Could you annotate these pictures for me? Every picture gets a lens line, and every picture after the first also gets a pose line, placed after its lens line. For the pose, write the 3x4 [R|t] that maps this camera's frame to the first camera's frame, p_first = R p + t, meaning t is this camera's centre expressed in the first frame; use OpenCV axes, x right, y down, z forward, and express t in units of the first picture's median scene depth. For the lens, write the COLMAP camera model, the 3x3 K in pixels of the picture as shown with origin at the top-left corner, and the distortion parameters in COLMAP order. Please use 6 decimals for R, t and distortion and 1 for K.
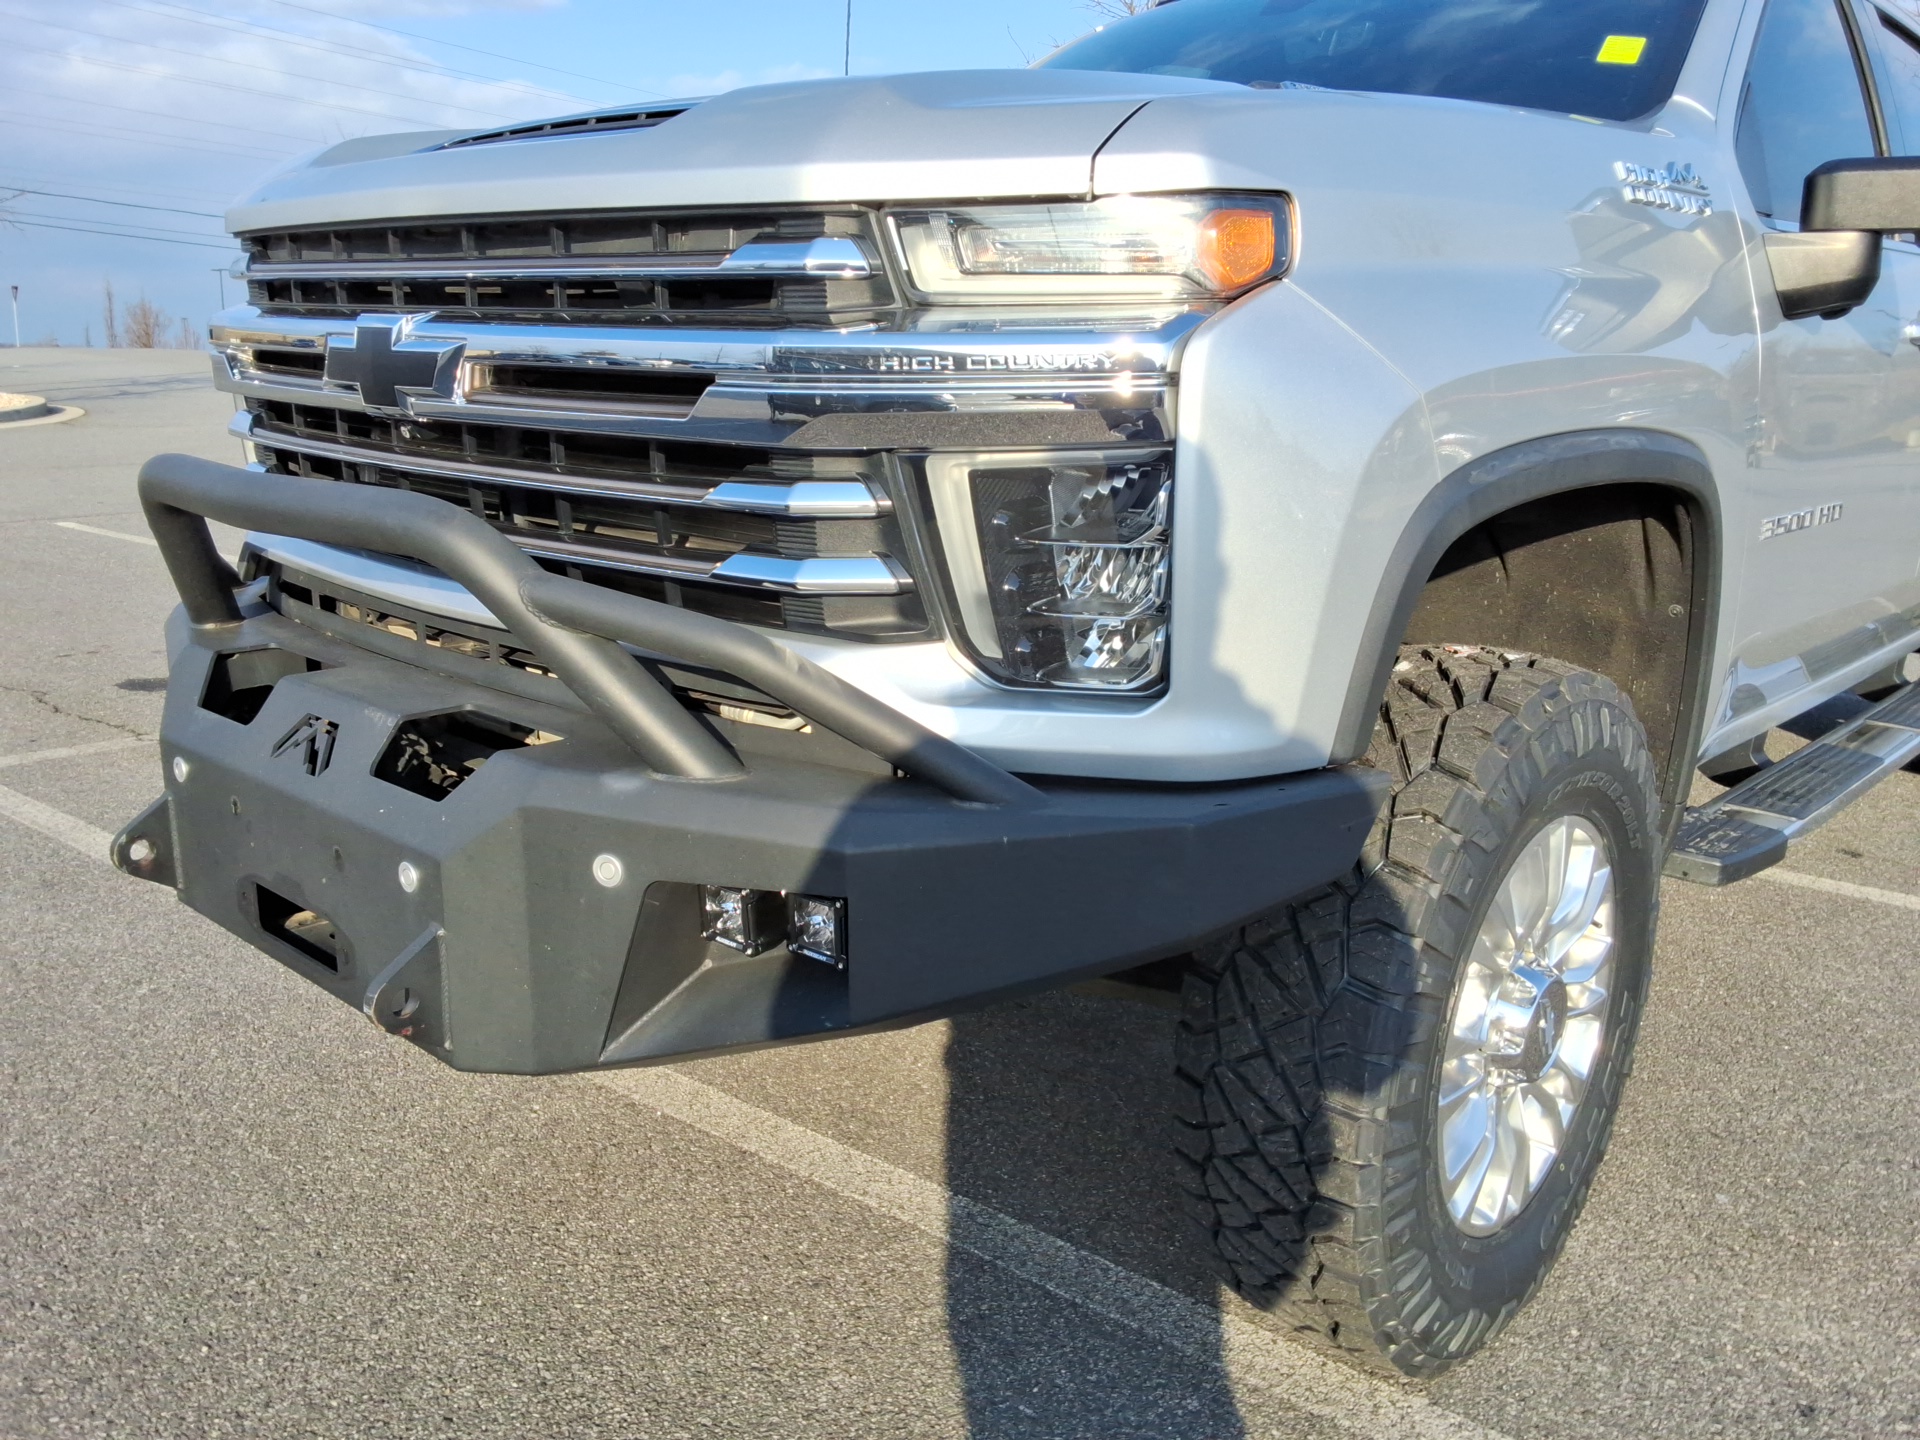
lens RADIAL K [[1533.5, 0, 956.7], [0, 1533.5, 706.3], [0, 0, 1]] dist [0.112773, -0.168501]
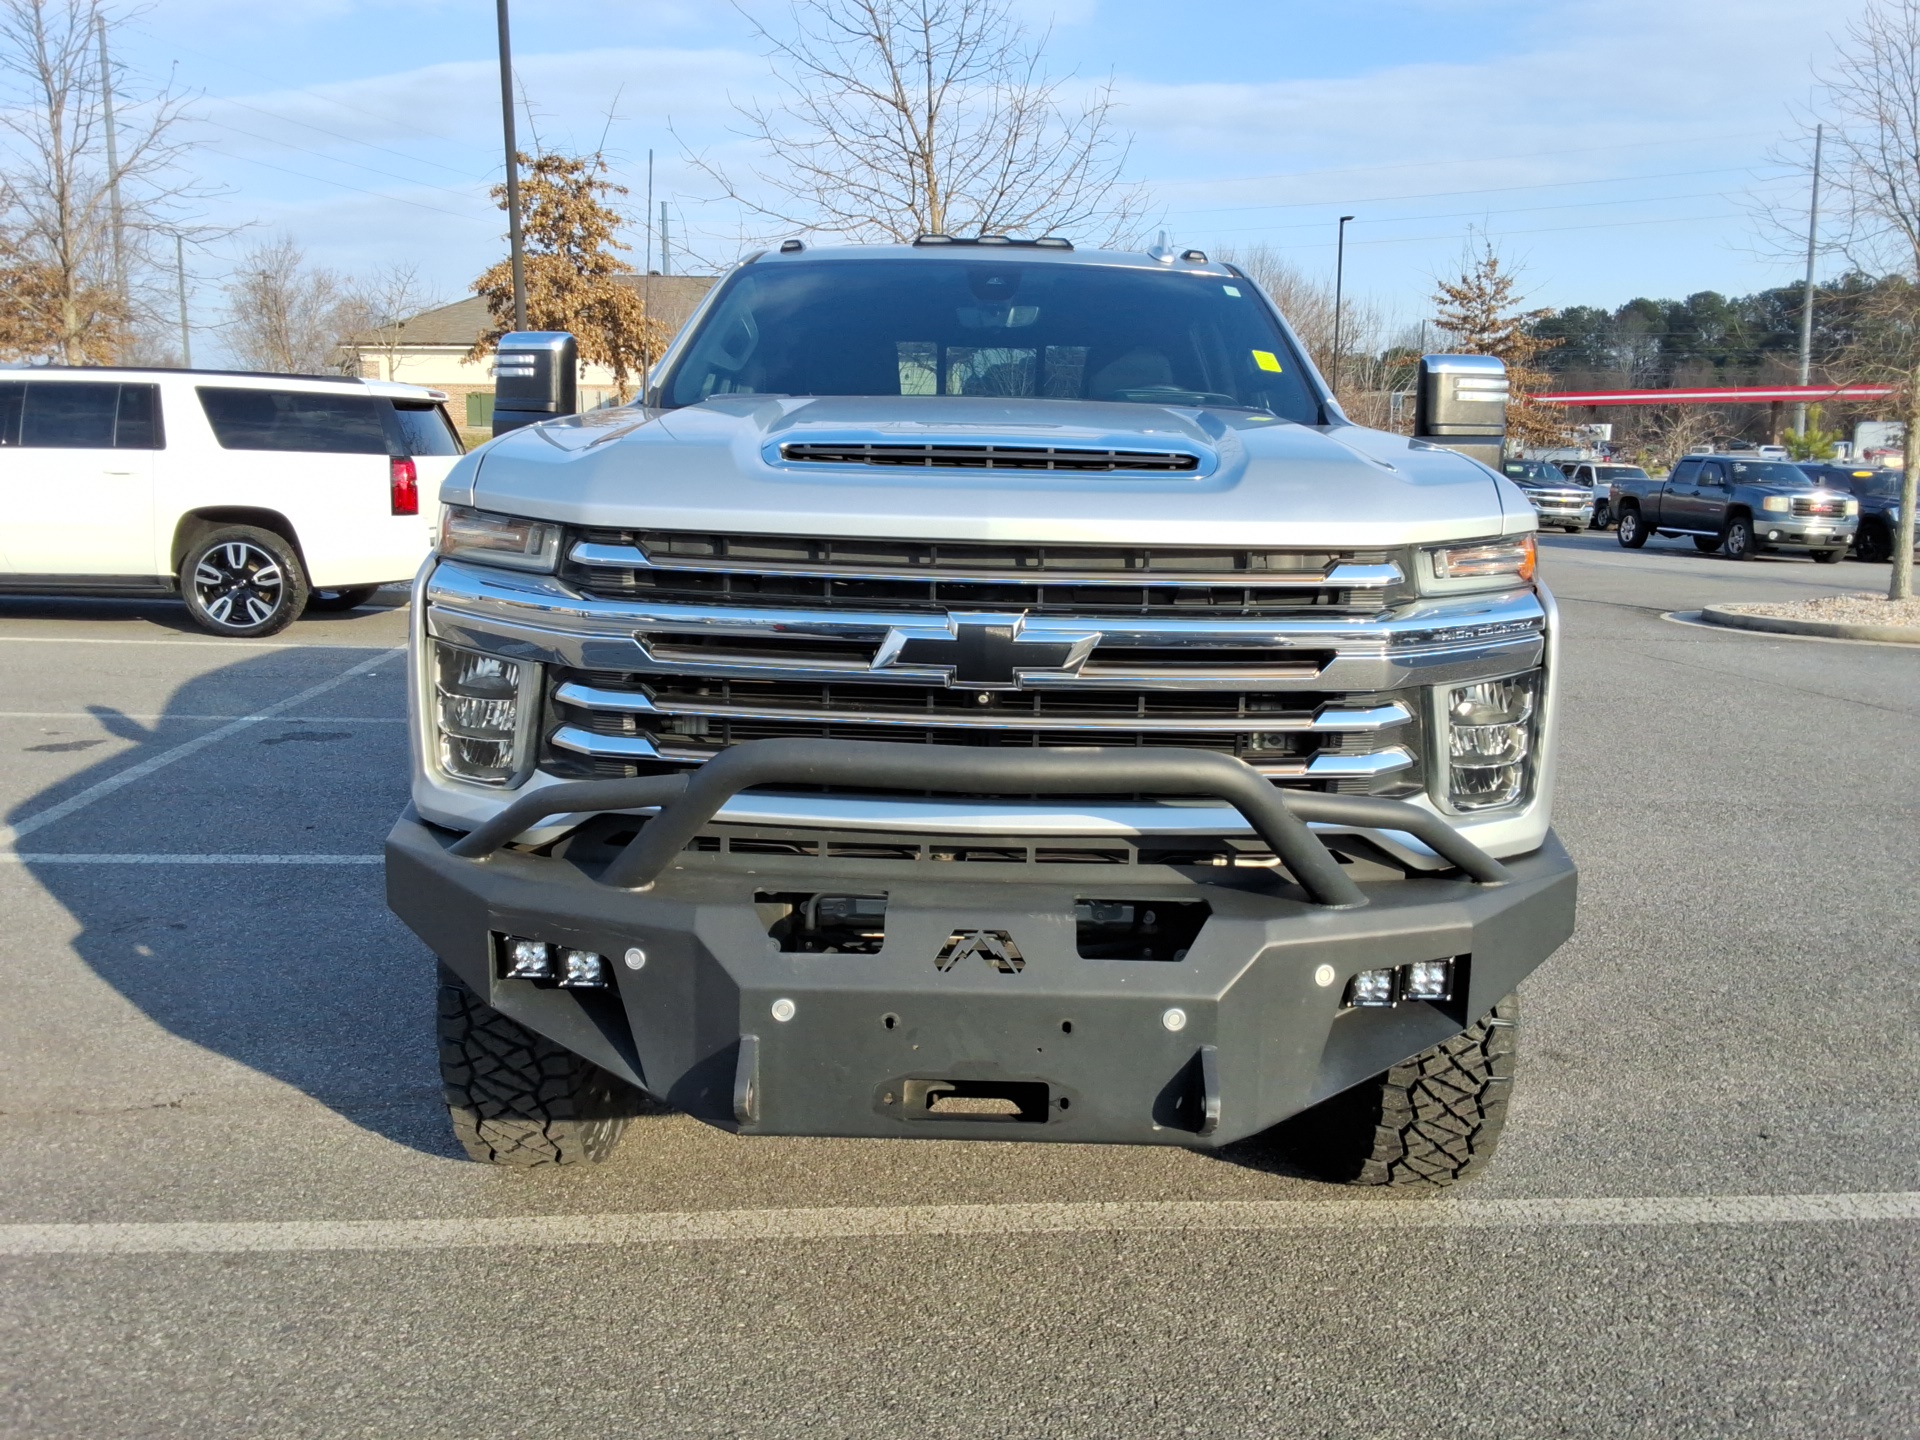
lens RADIAL K [[1551.9, 0, 960.0], [0, 1551.9, 720.0], [0, 0, 1]] dist [0.108323, -0.169084]
pose [[0.746316, -0.126298, 0.653499, -1.298459], [0.147379, 0.988817, 0.022791, -0.204636], [-0.649070, 0.079303, 0.756584, 0.037090]]
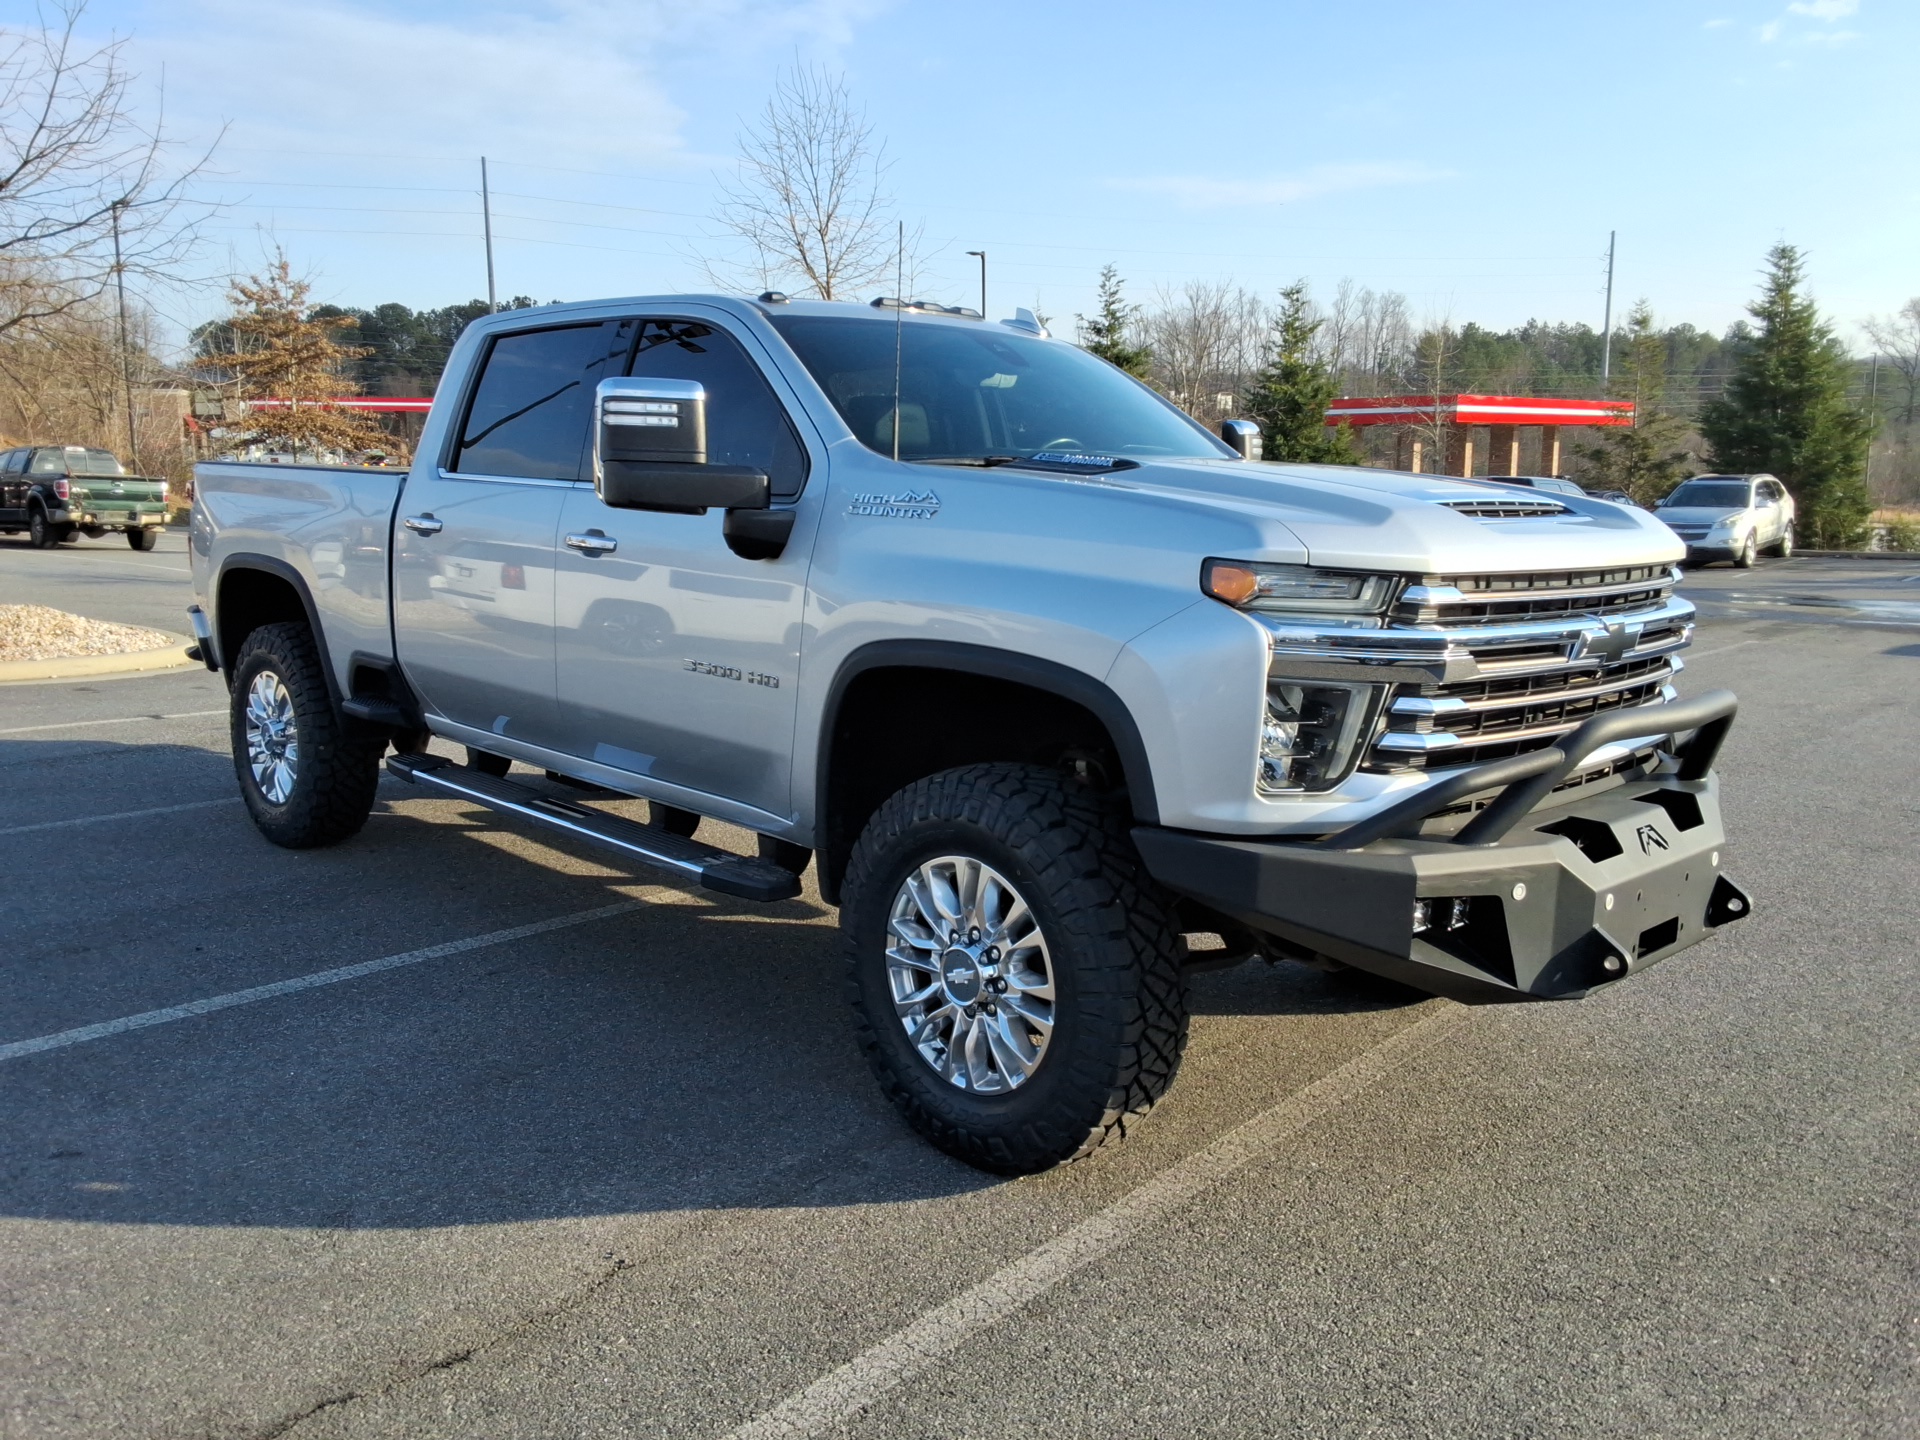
lens RADIAL K [[1551.9, 0, 960.0], [0, 1551.9, 720.0], [0, 0, 1]] dist [0.108323, -0.169084]
pose [[0.044708, -0.181253, 0.982420, -2.457432], [0.206075, 0.963926, 0.168463, -0.652572], [-0.977514, 0.194920, 0.080447, 1.732775]]
